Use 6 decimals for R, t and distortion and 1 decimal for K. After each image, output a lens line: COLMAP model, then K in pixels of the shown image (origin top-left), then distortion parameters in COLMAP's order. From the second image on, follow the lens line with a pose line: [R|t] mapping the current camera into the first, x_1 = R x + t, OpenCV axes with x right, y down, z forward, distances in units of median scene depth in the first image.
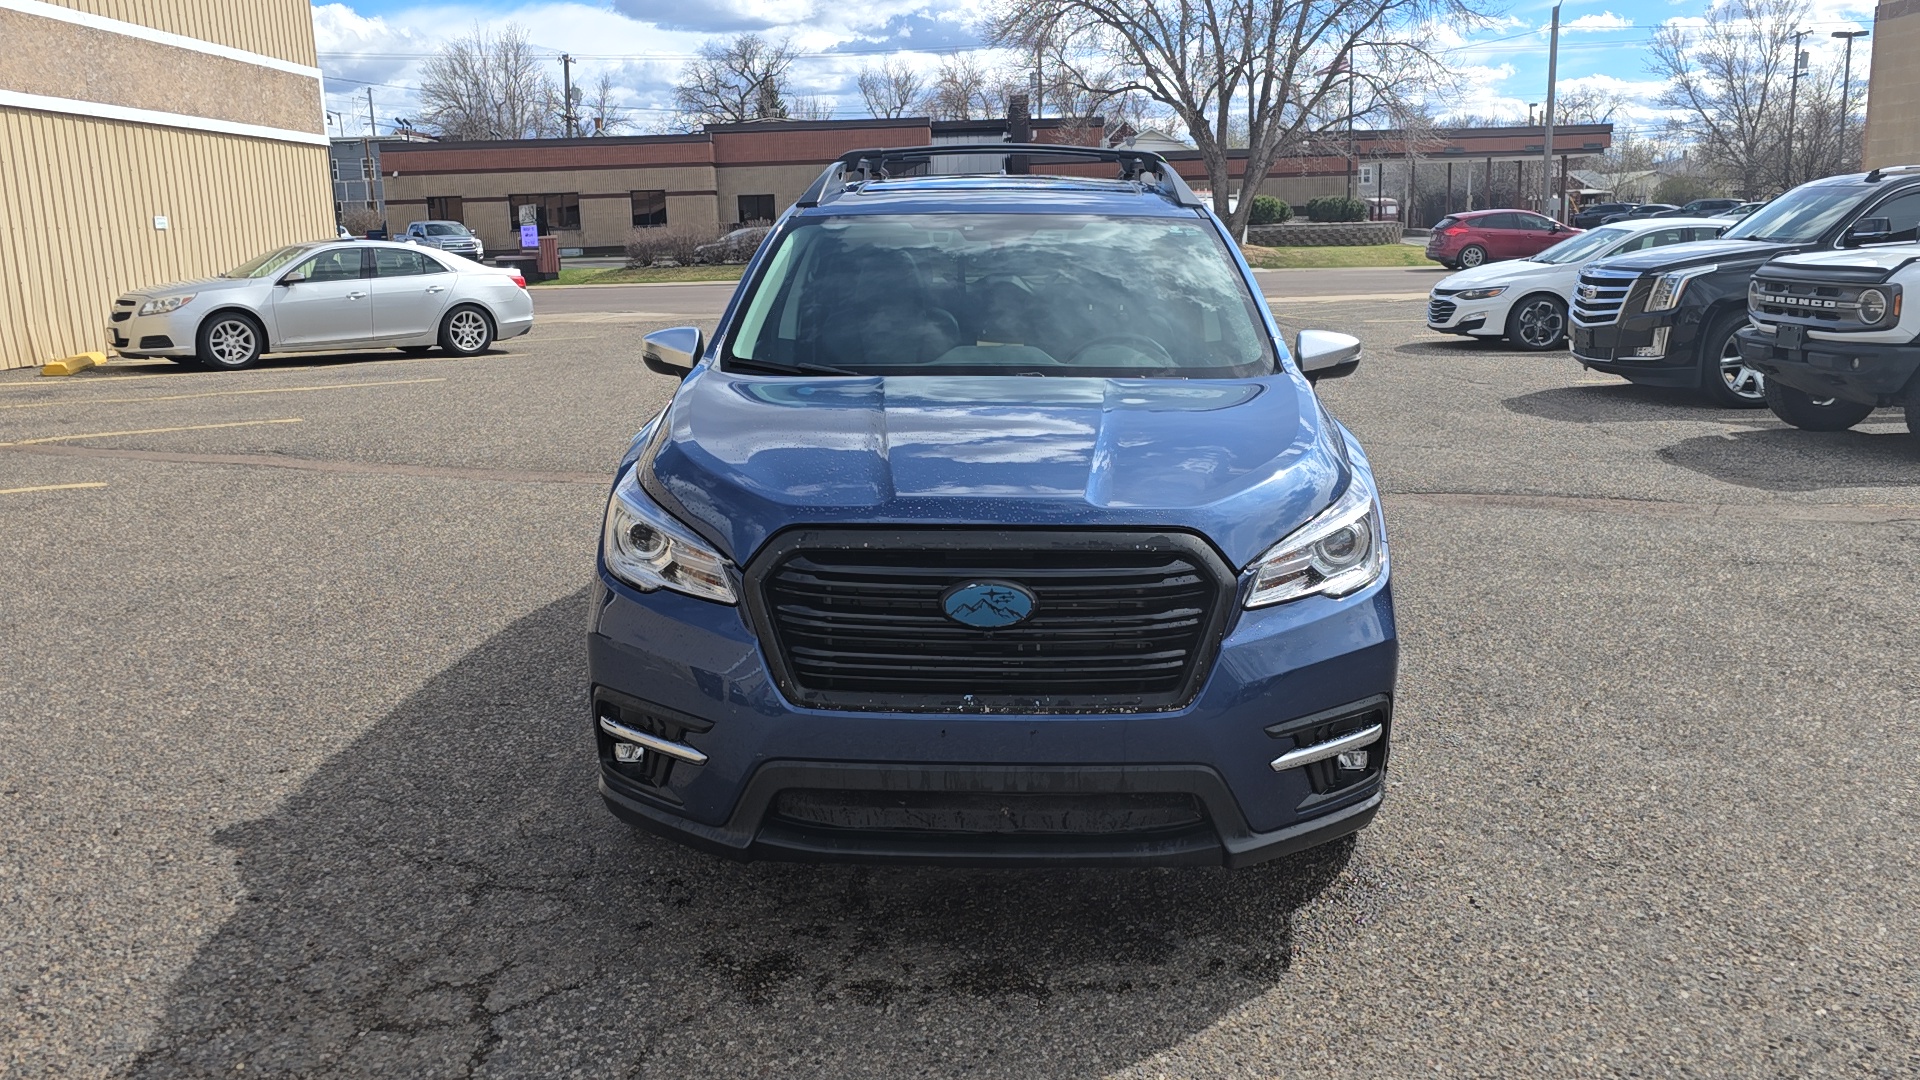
lens RADIAL K [[1583.8, 0, 974.1], [0, 1583.8, 561.2], [0, 0, 1]] dist [-0.003981, 0.005796]
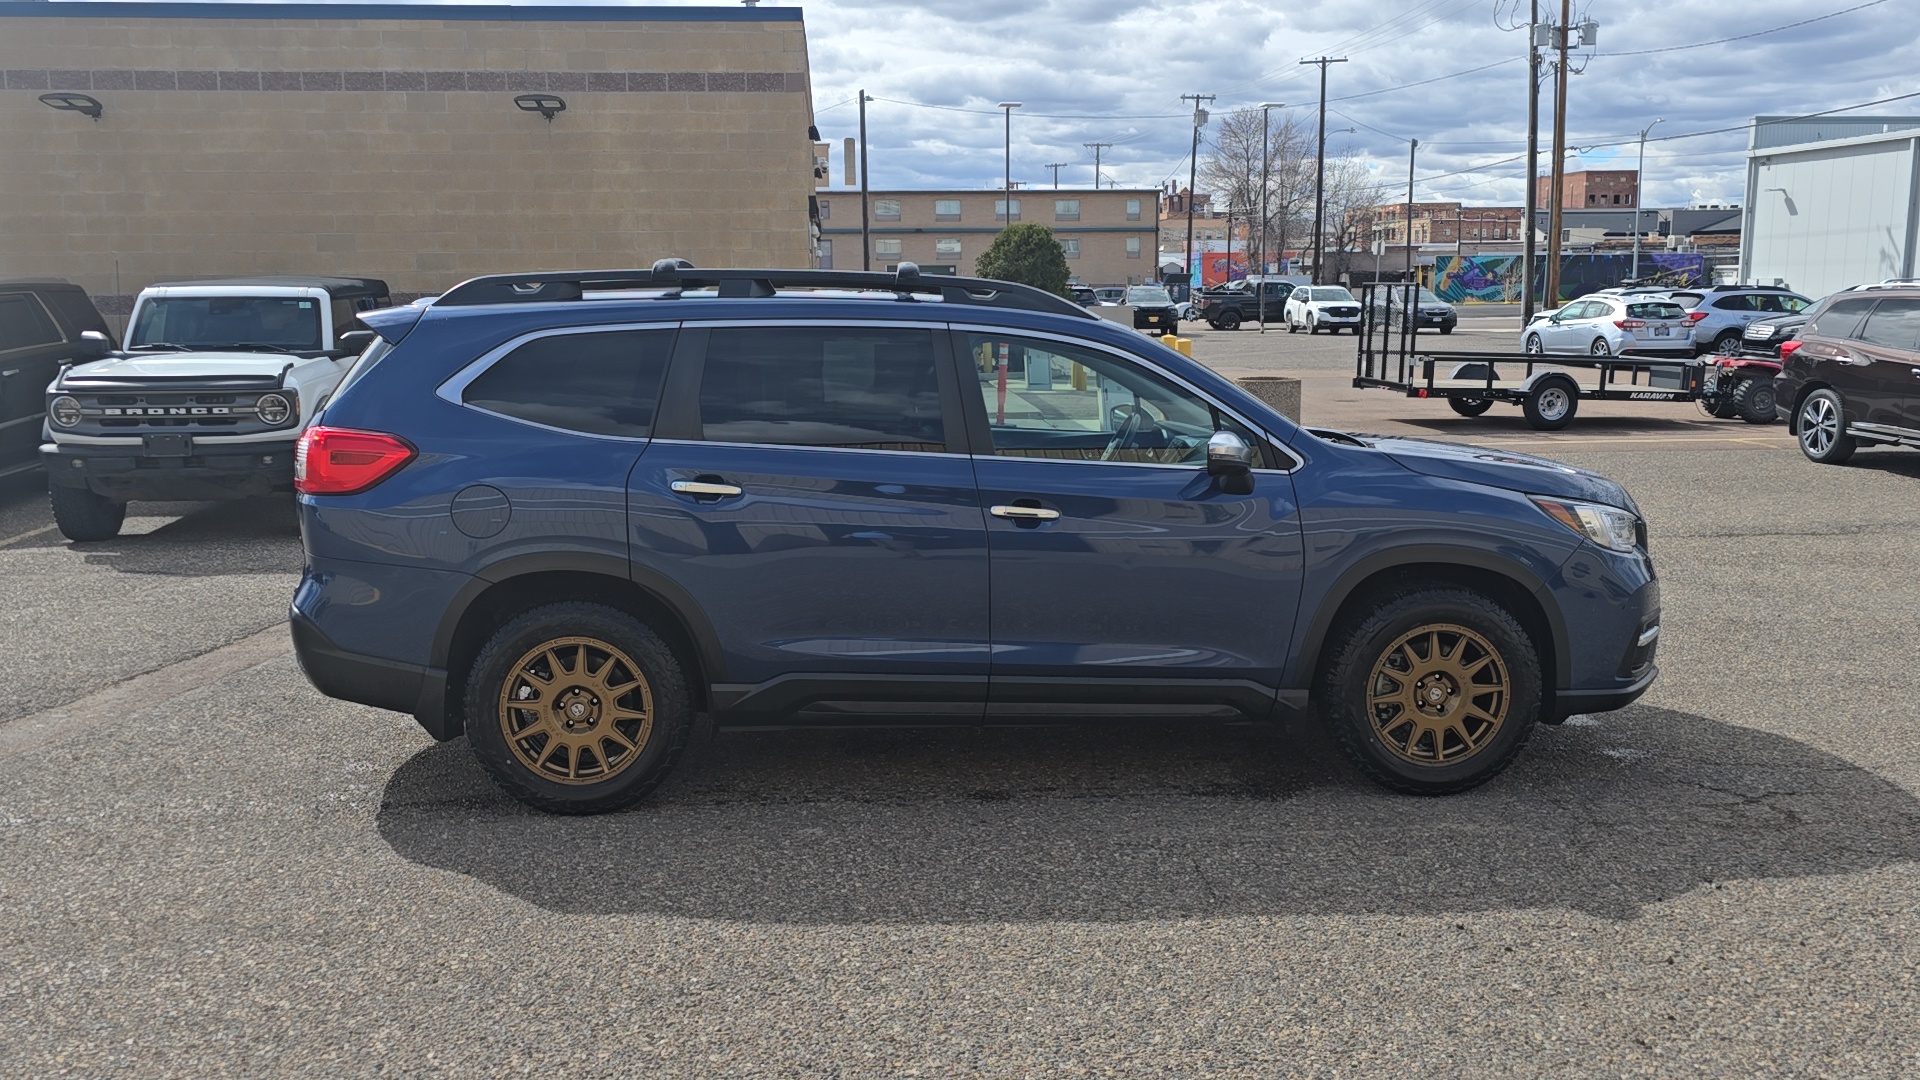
lens RADIAL K [[1583.8, 0, 974.1], [0, 1583.8, 561.2], [0, 0, 1]] dist [-0.003981, 0.005796]
pose [[-0.091550, -0.147693, 0.984787, -0.120052], [0.215895, 0.962474, 0.164417, -0.026565], [-0.972115, 0.227663, -0.056228, 0.119334]]
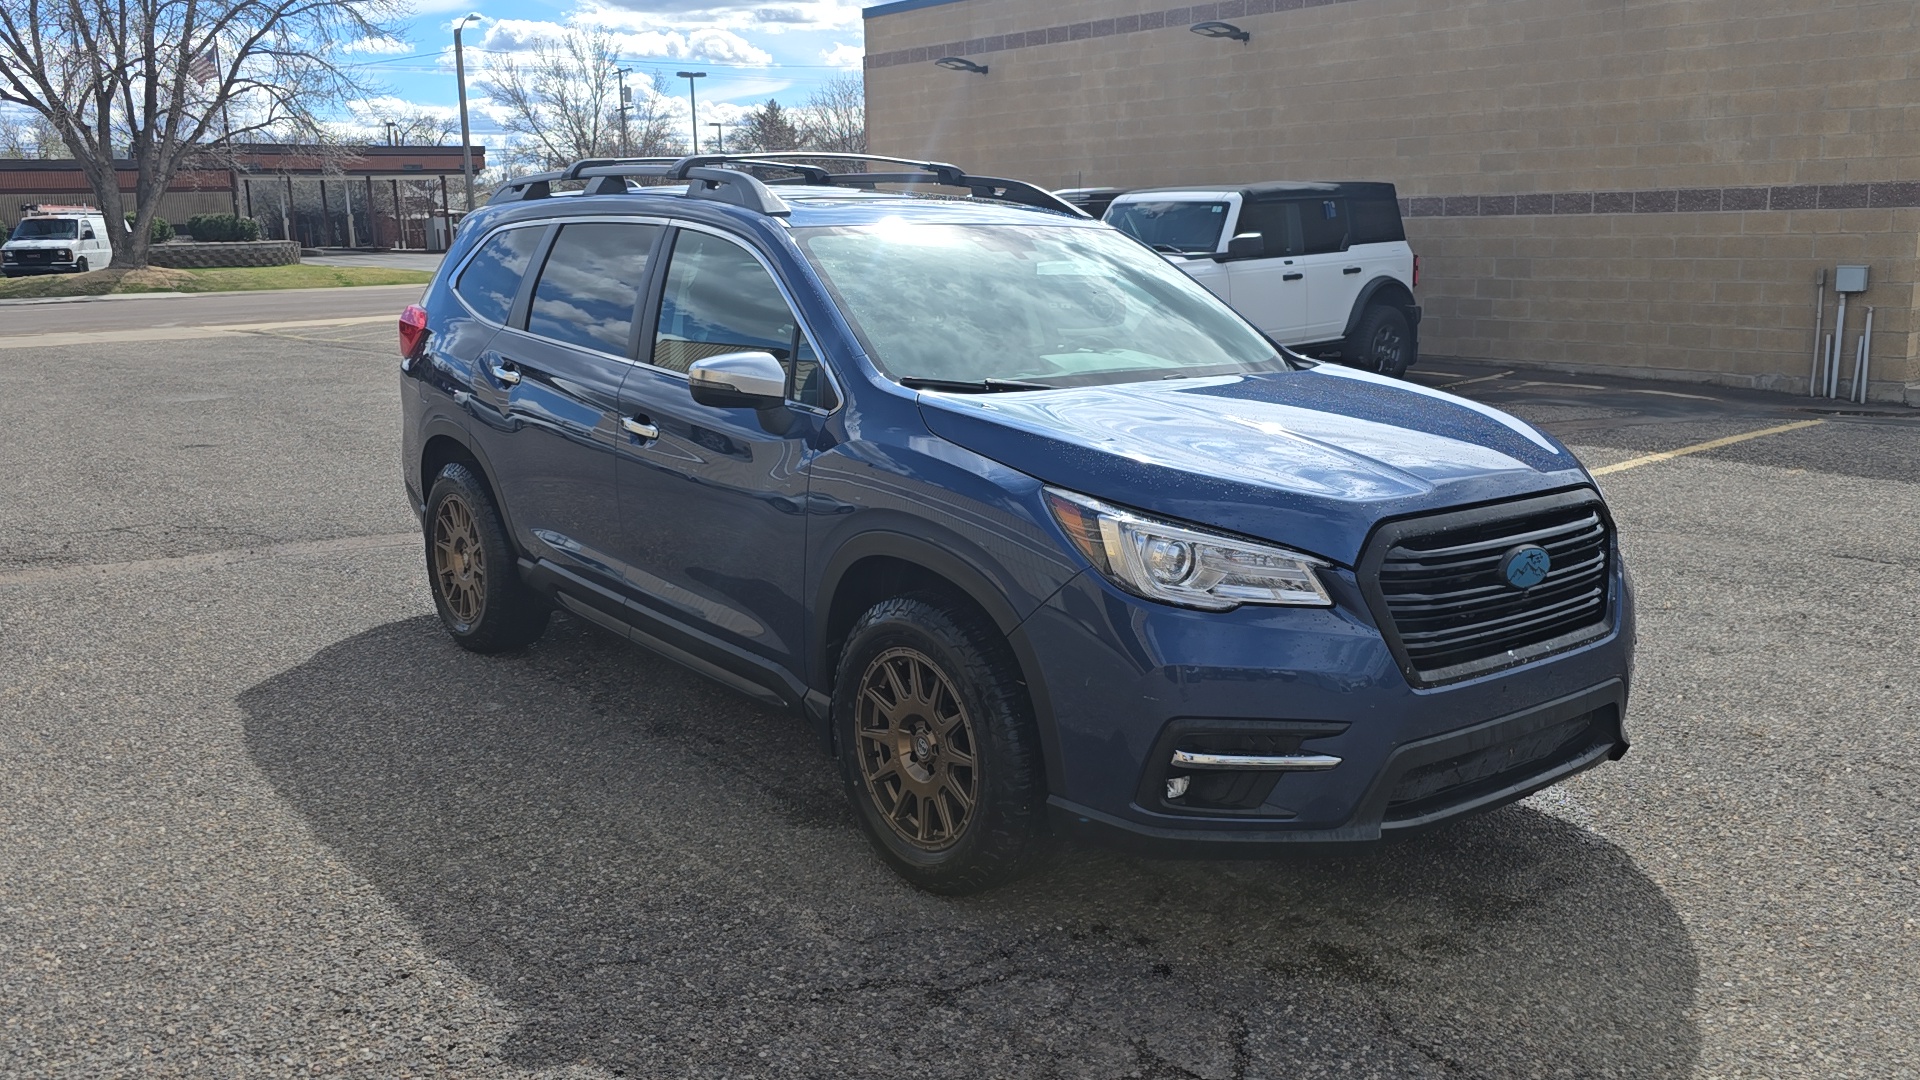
lens RADIAL K [[1583.8, 0, 974.1], [0, 1583.8, 561.2], [0, 0, 1]] dist [-0.003981, 0.005796]
pose [[0.763539, -0.129812, 0.632580, -0.062909], [0.137325, 0.989821, 0.037367, -0.004561], [-0.630992, 0.058338, 0.773593, 0.023577]]
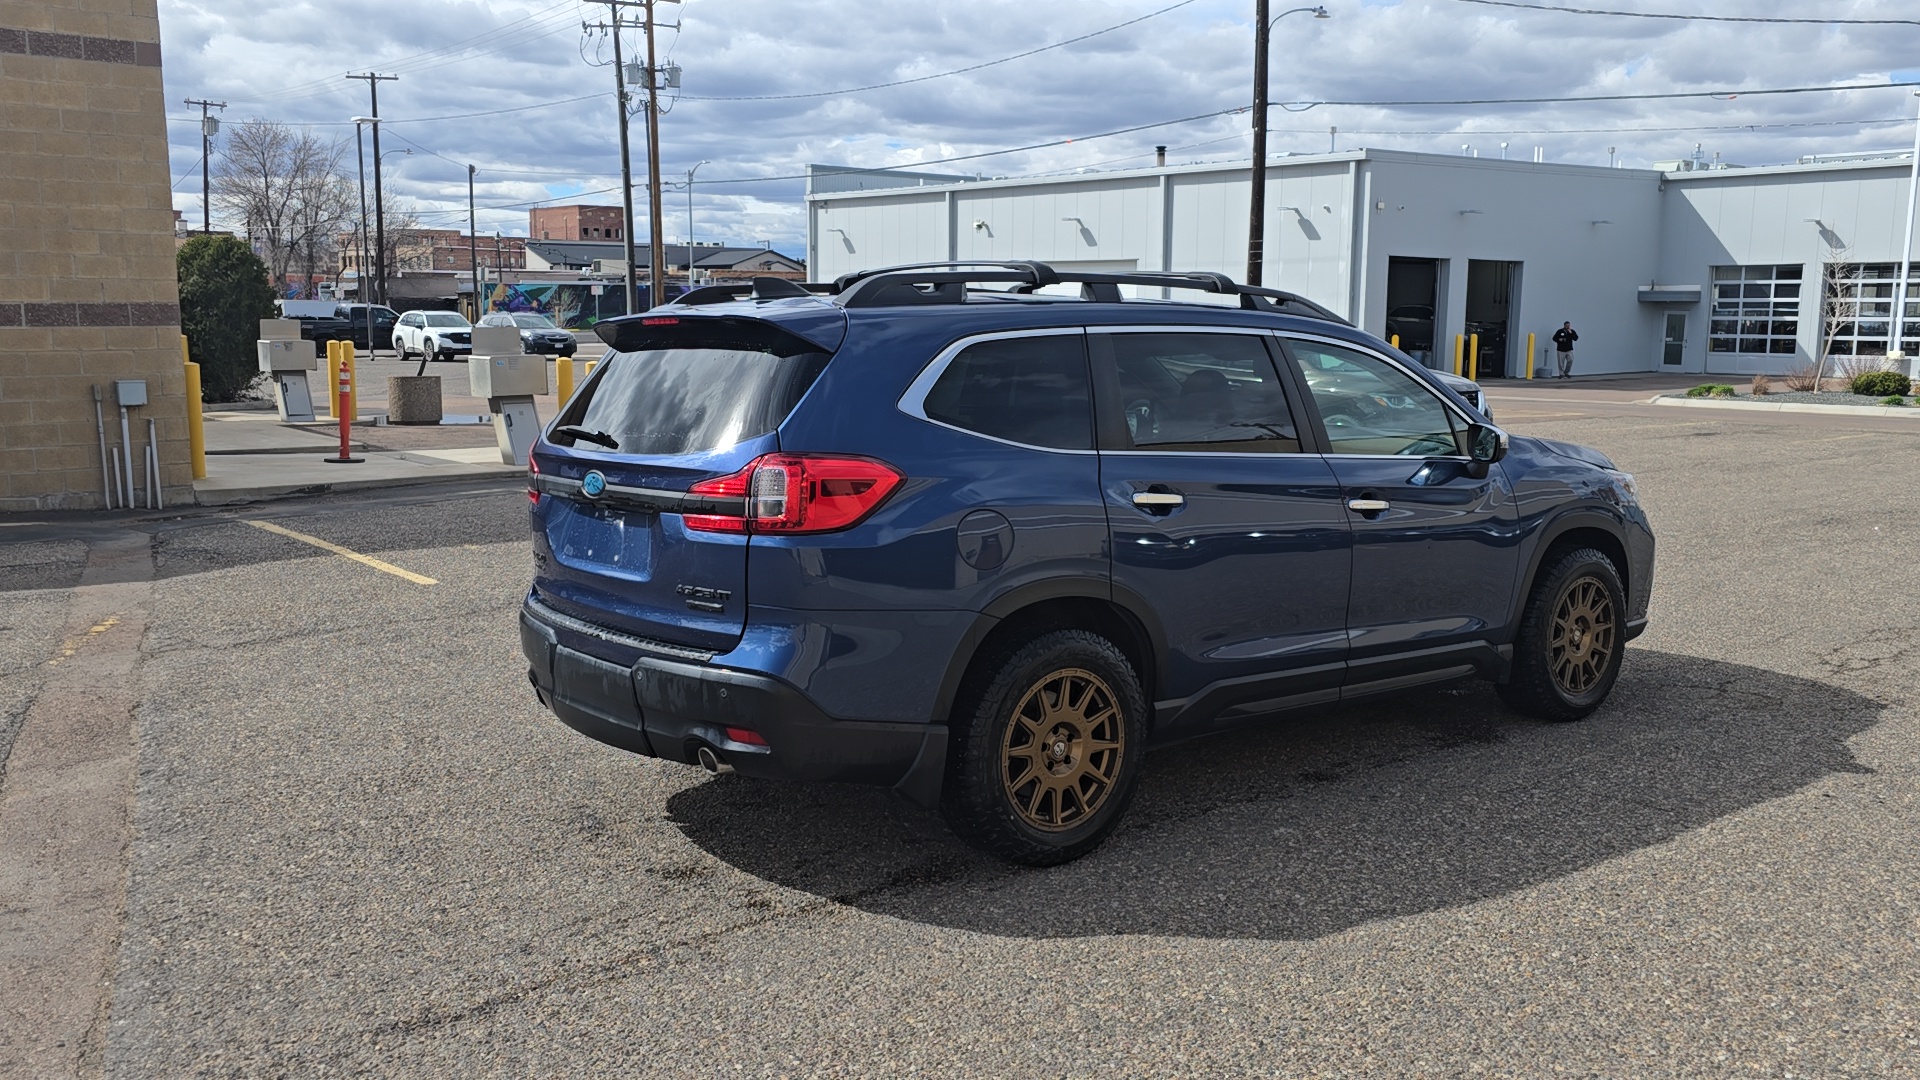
lens RADIAL K [[1592.6, 0, 975.5], [0, 1592.6, 549.1], [0, 0, 1]] dist [0.002701, 0.005988]
pose [[-0.649351, -0.091761, 0.754933, -0.084610], [0.168548, 0.950641, 0.260525, -0.043024], [-0.741576, 0.296414, -0.601833, 0.199286]]
